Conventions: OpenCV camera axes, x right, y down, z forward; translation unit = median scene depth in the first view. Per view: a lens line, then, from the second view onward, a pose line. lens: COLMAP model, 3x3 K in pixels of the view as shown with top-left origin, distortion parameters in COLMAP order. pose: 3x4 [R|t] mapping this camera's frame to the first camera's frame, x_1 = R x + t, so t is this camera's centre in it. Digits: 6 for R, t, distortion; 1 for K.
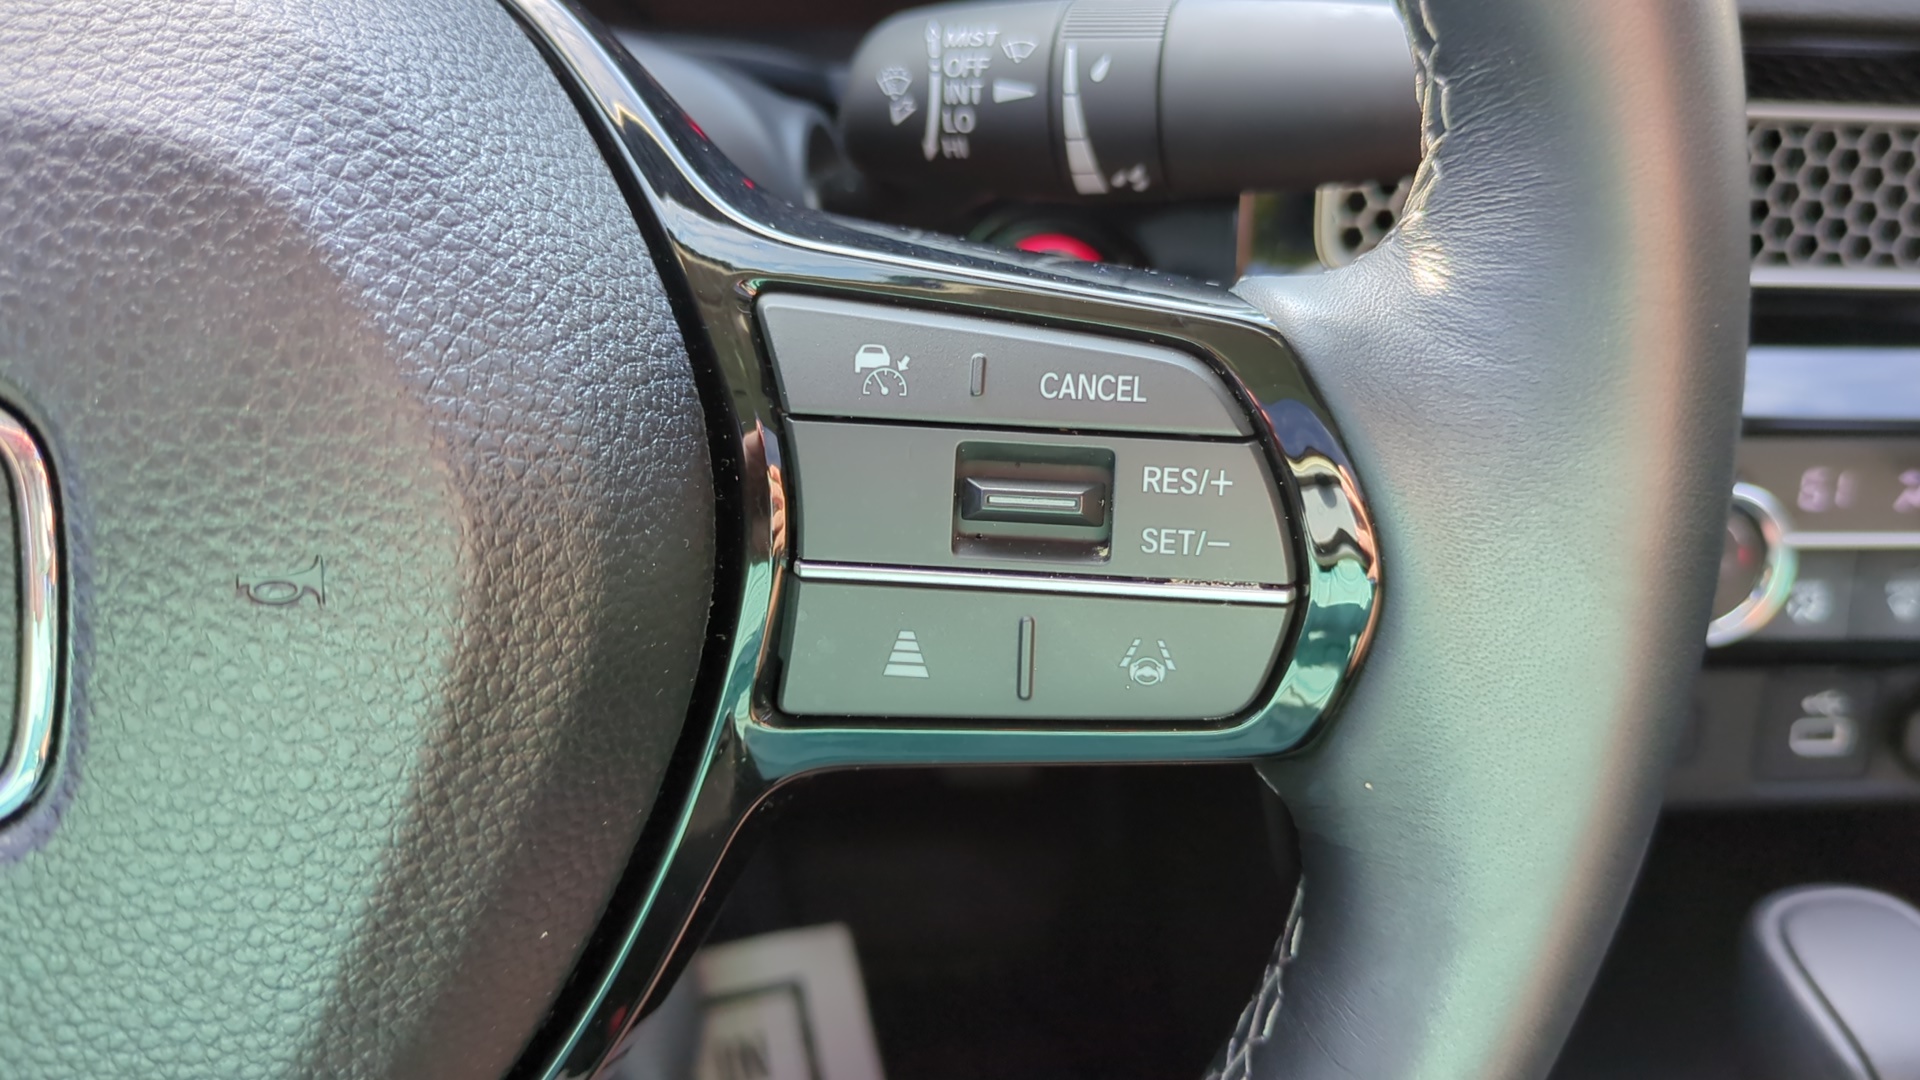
lens RADIAL K [[1686.3, 0, 962.5], [0, 1686.3, 473.1], [0, 0, 1]] dist [0.012713, 0.004260]
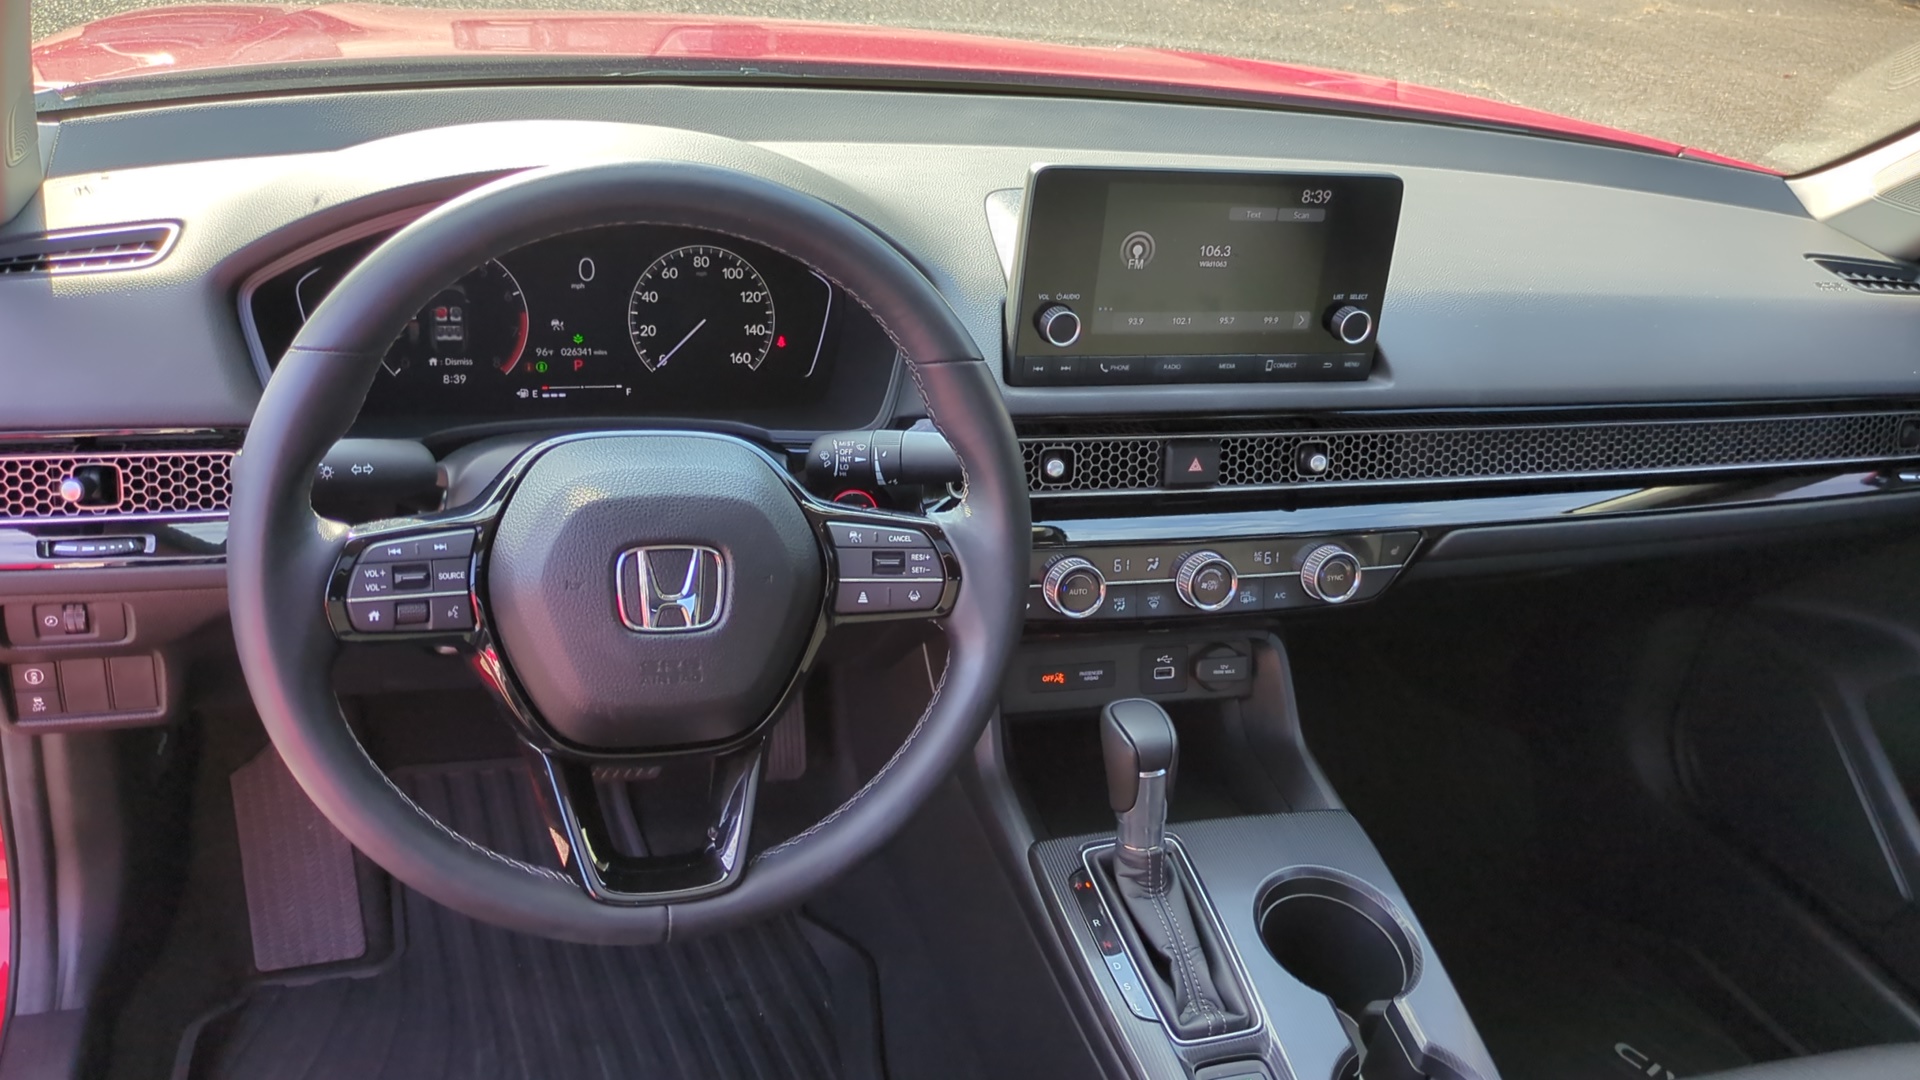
lens RADIAL K [[1686.3, 0, 962.5], [0, 1686.3, 473.1], [0, 0, 1]] dist [0.012713, 0.004260]
pose [[0.976702, -0.037095, 0.211370, -0.740434], [0.057423, 0.994207, -0.090858, 0.206629], [-0.206775, 0.100879, 0.973174, -3.645469]]
